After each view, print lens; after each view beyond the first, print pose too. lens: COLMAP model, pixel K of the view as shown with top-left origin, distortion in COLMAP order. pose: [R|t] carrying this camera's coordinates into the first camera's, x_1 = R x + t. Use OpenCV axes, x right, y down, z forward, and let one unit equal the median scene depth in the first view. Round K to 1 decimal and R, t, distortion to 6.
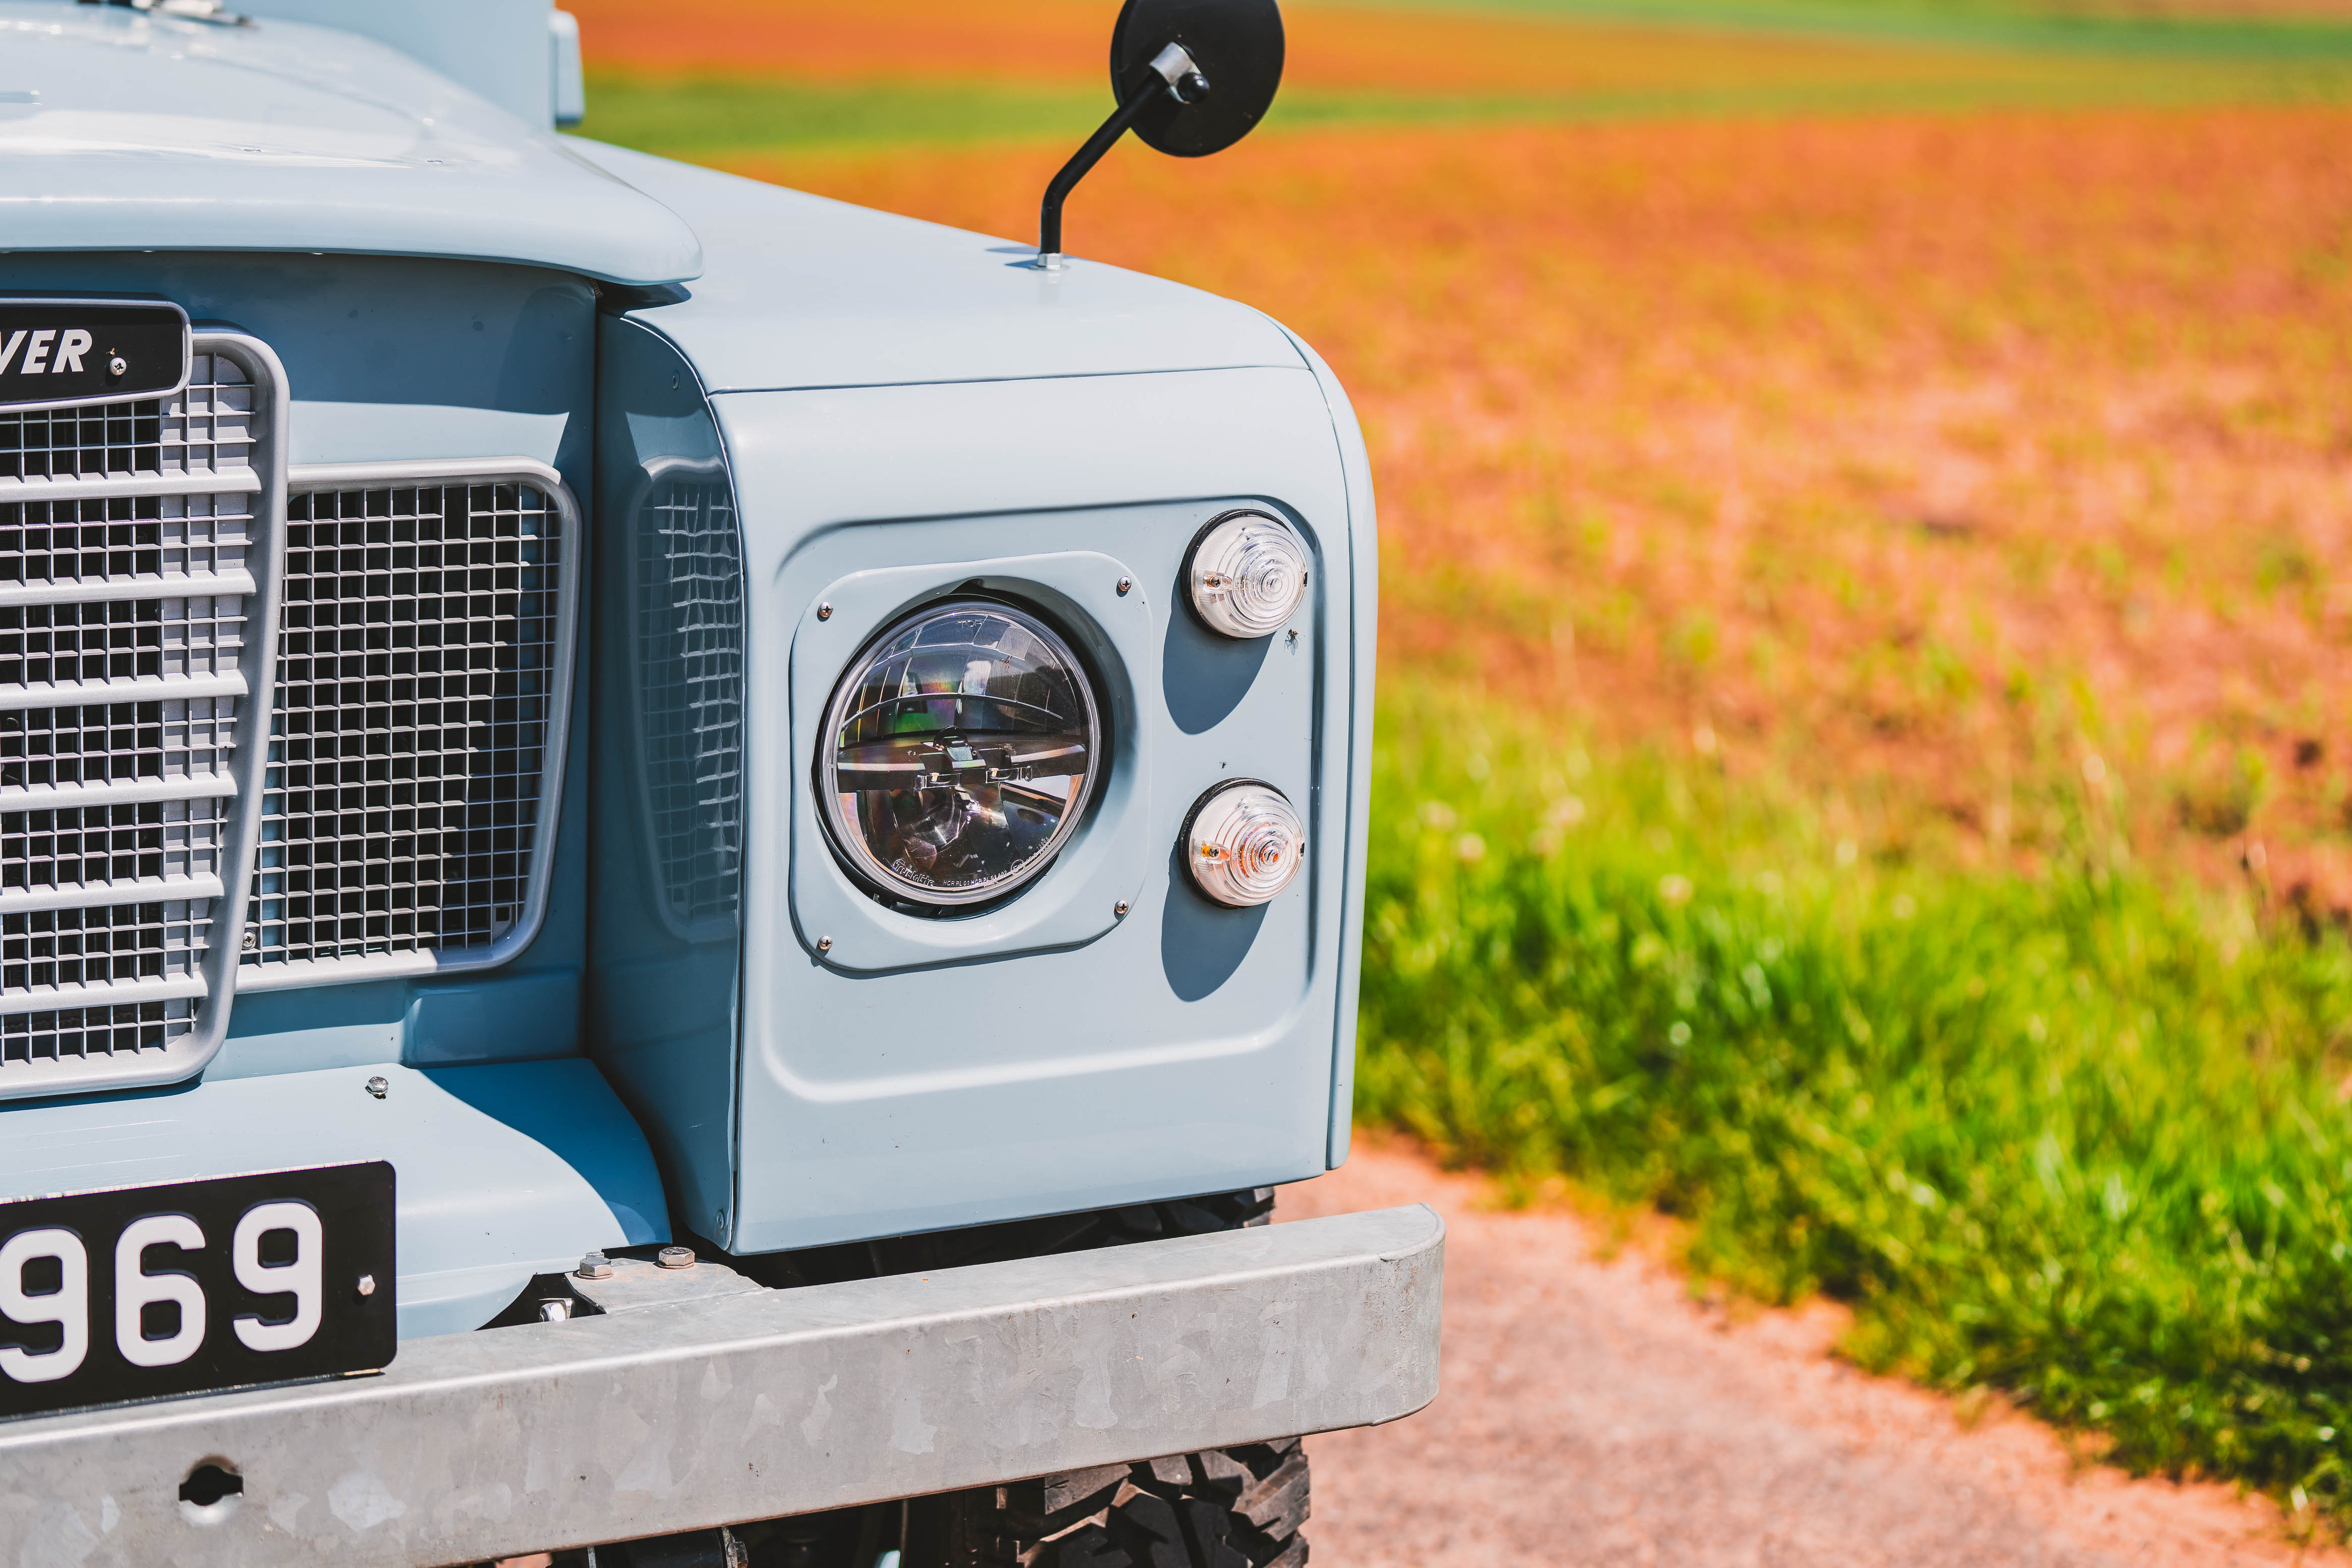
lens RADIAL K [[5262.5, 0, 1176.0], [0, 5262.5, 784.0], [0, 0, 1]] dist [-0.028258, -0.015119]
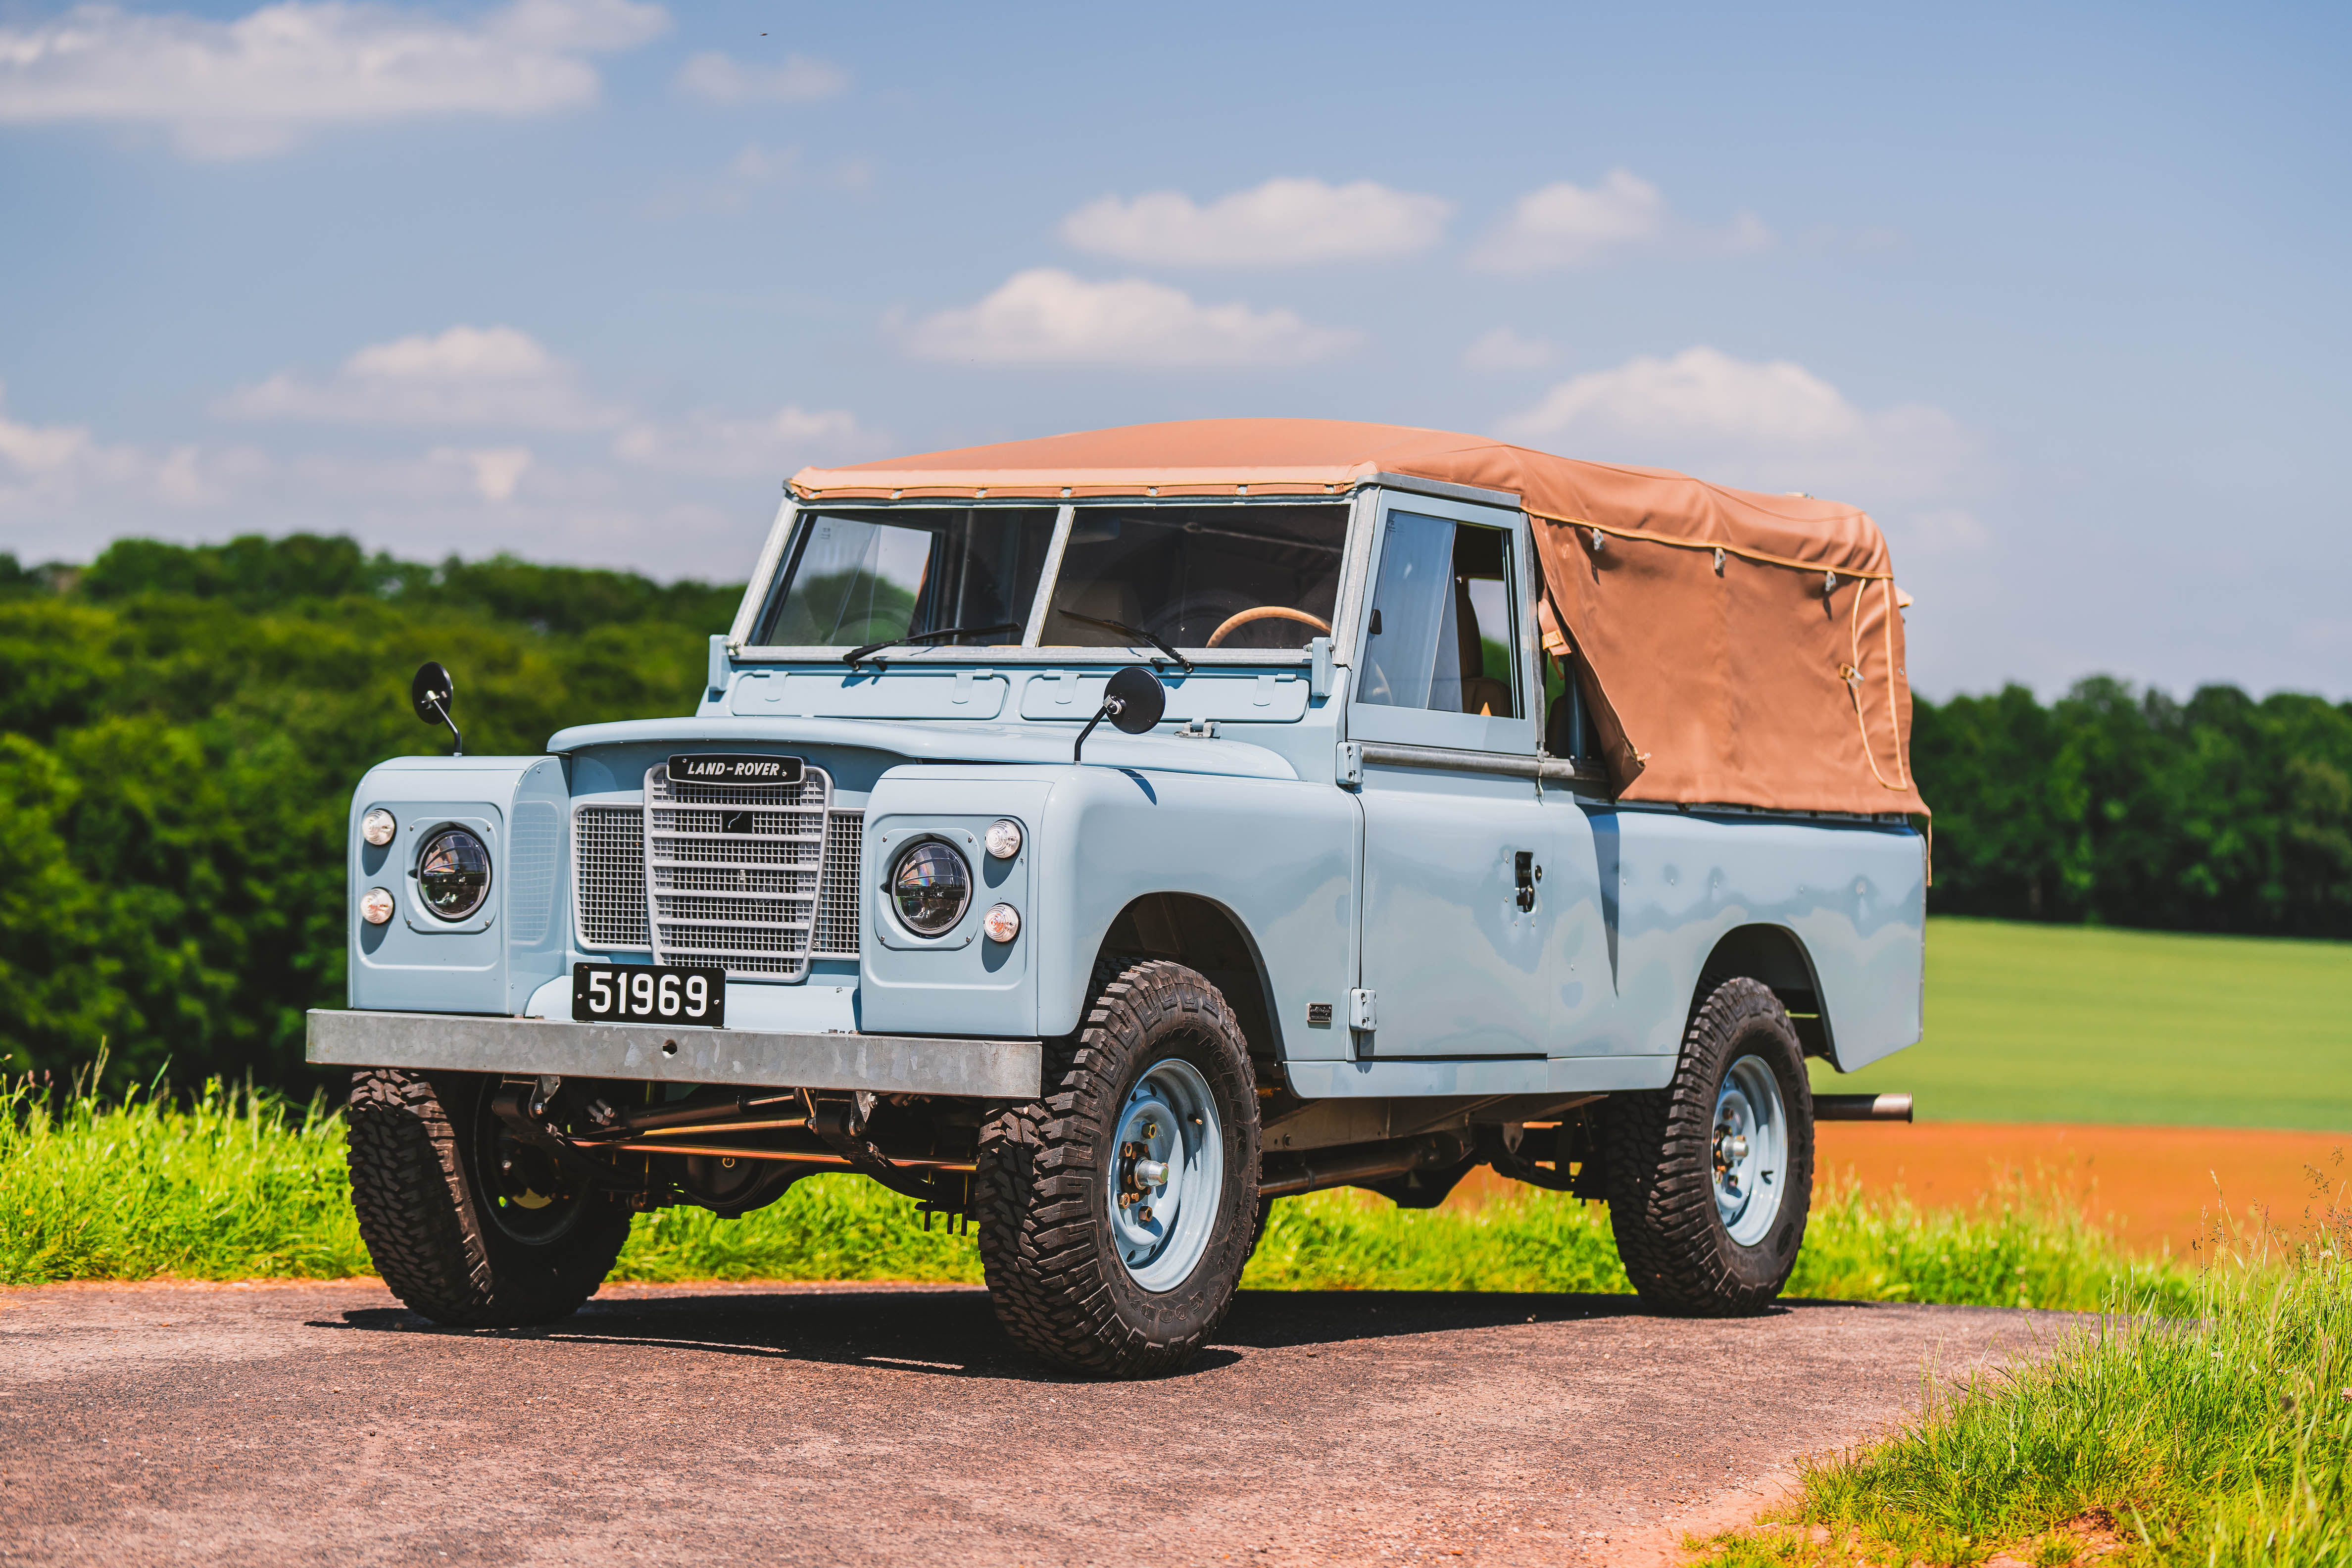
lens RADIAL K [[5771.6, 0, 1176.0], [0, 5771.6, 784.0], [0, 0, 1]] dist [0.002847, 0.045934]
pose [[0.535764, -0.032780, -0.843732, 3.153891], [-0.188199, 0.969473, -0.157170, 0.479355], [0.823127, 0.242996, 0.513239, -0.778094]]
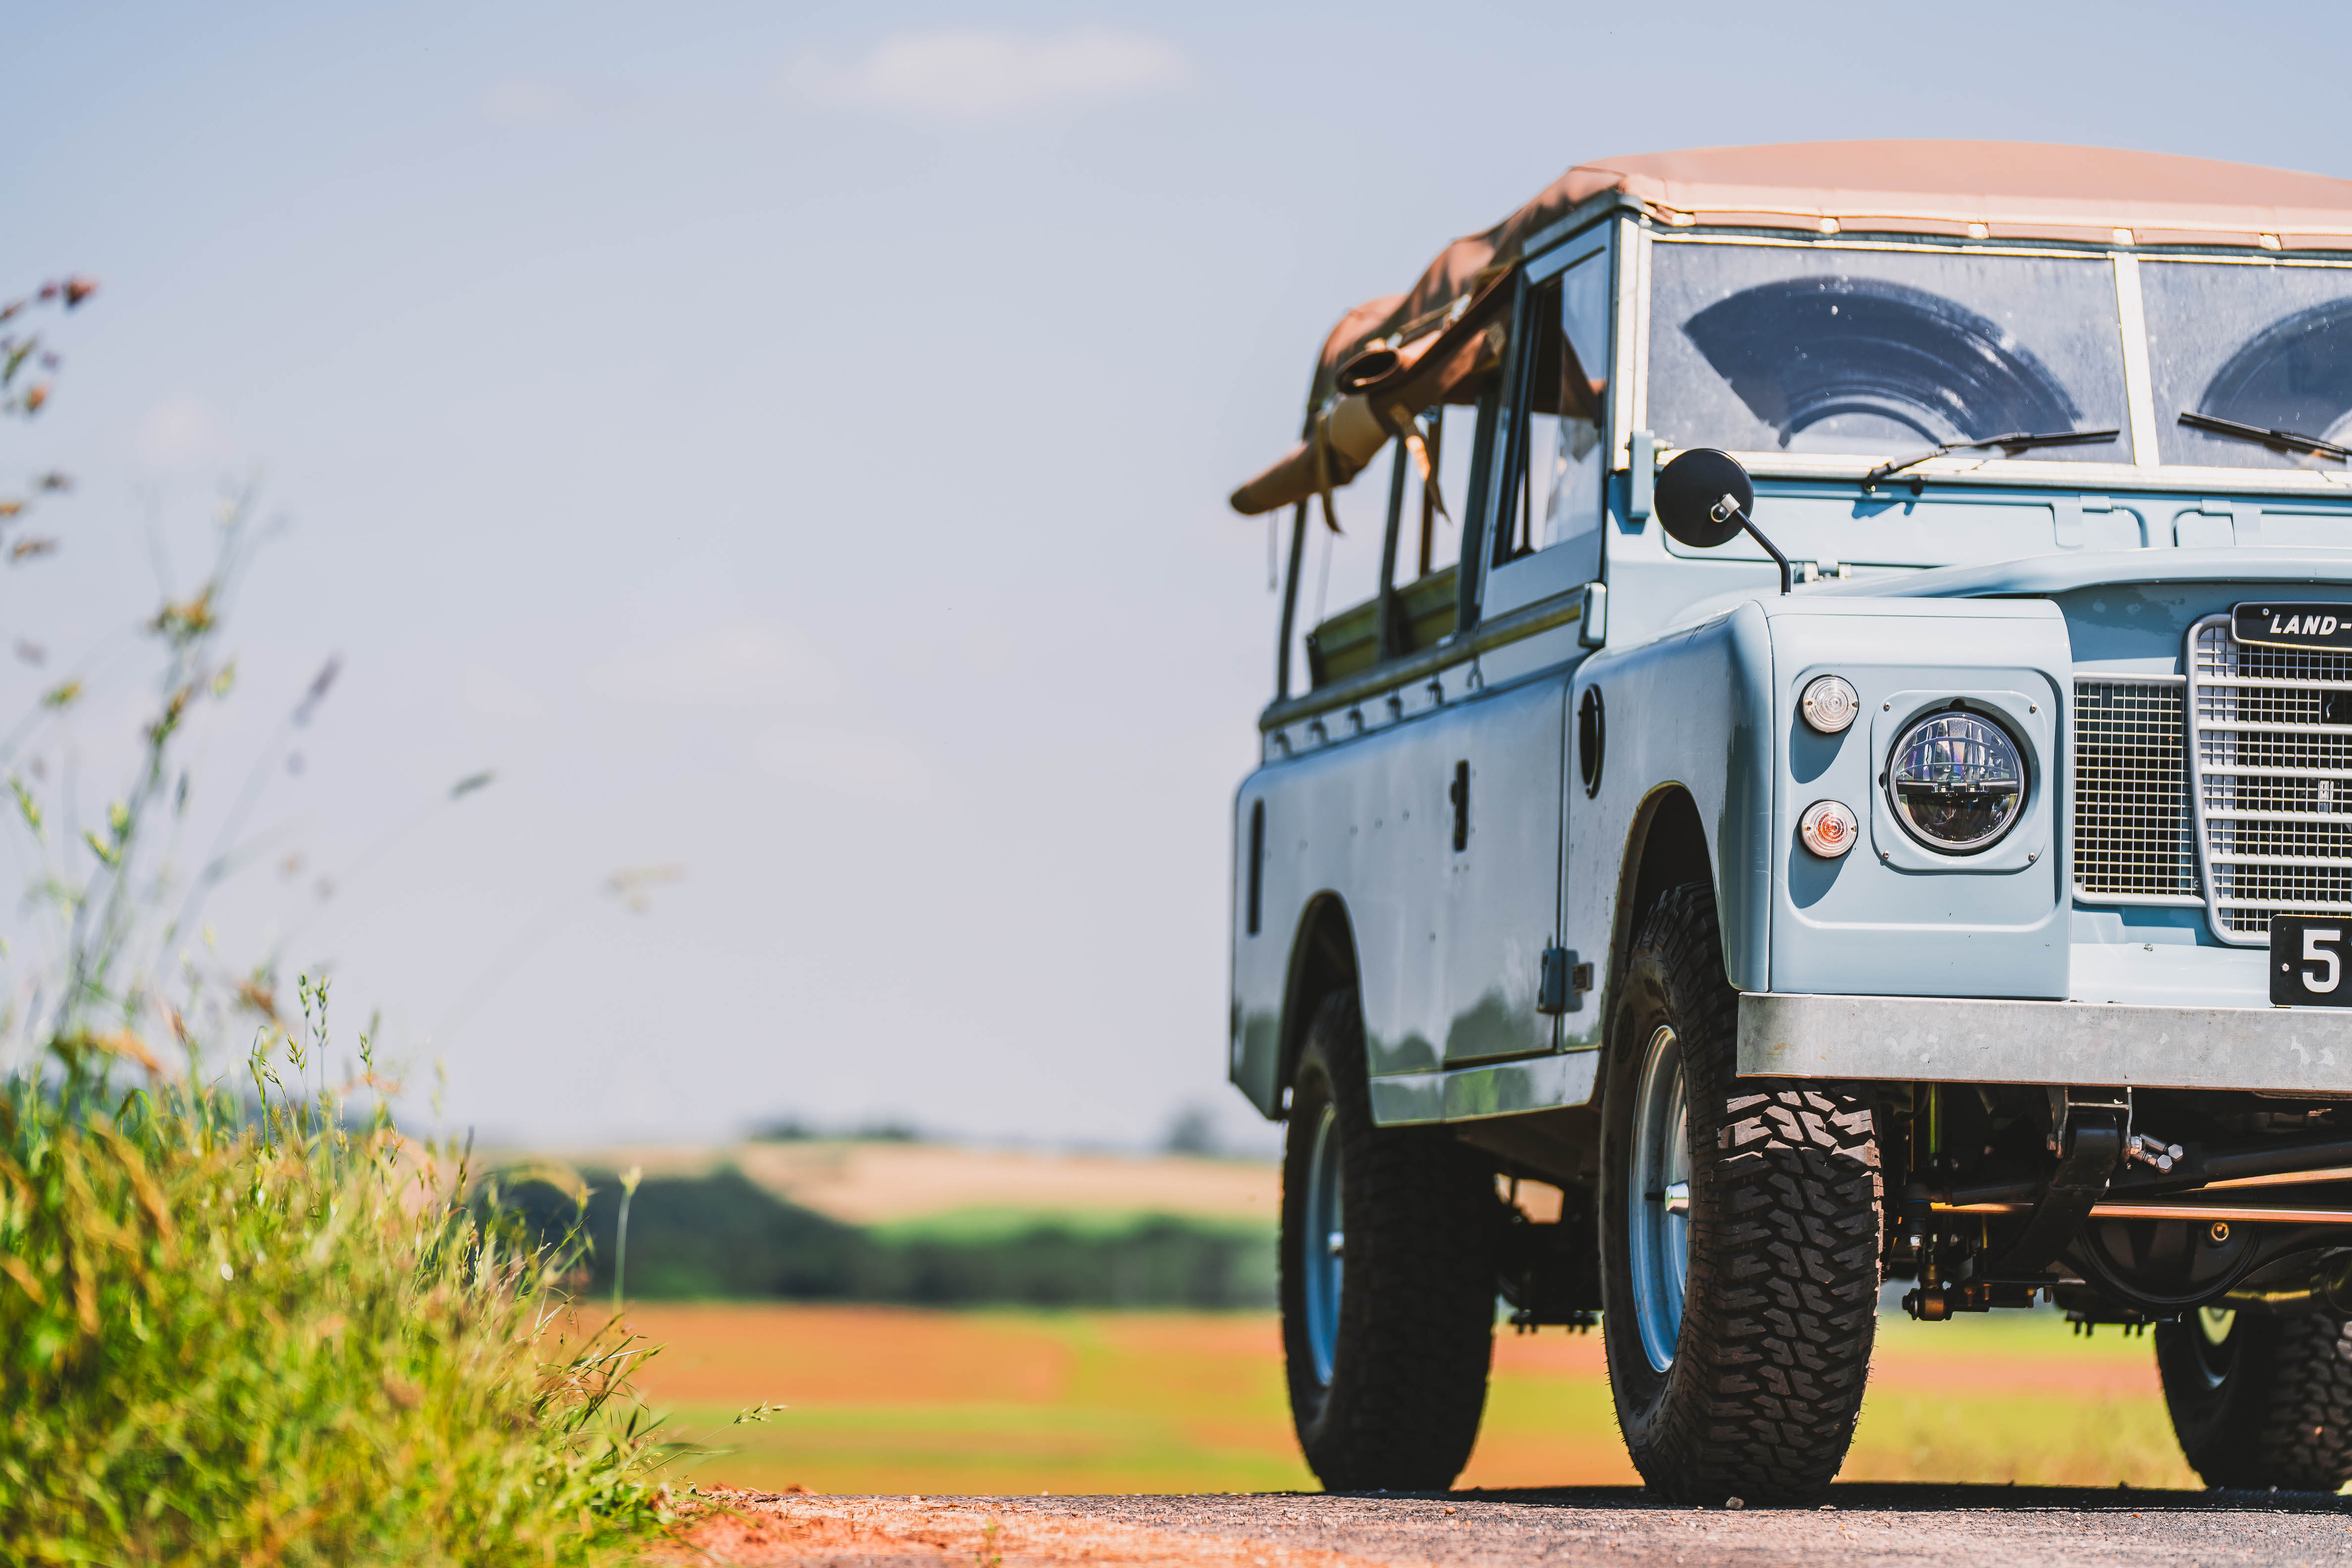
lens RADIAL K [[9368.2, 0, 1176.0], [0, 9368.2, 784.0], [0, 0, 1]] dist [-0.053364, 4.523252]
pose [[0.935141, -0.028038, -0.353164, 0.728366], [-0.067818, 0.964261, -0.256127, 1.066519], [0.347723, 0.263466, 0.899819, -2.880089]]
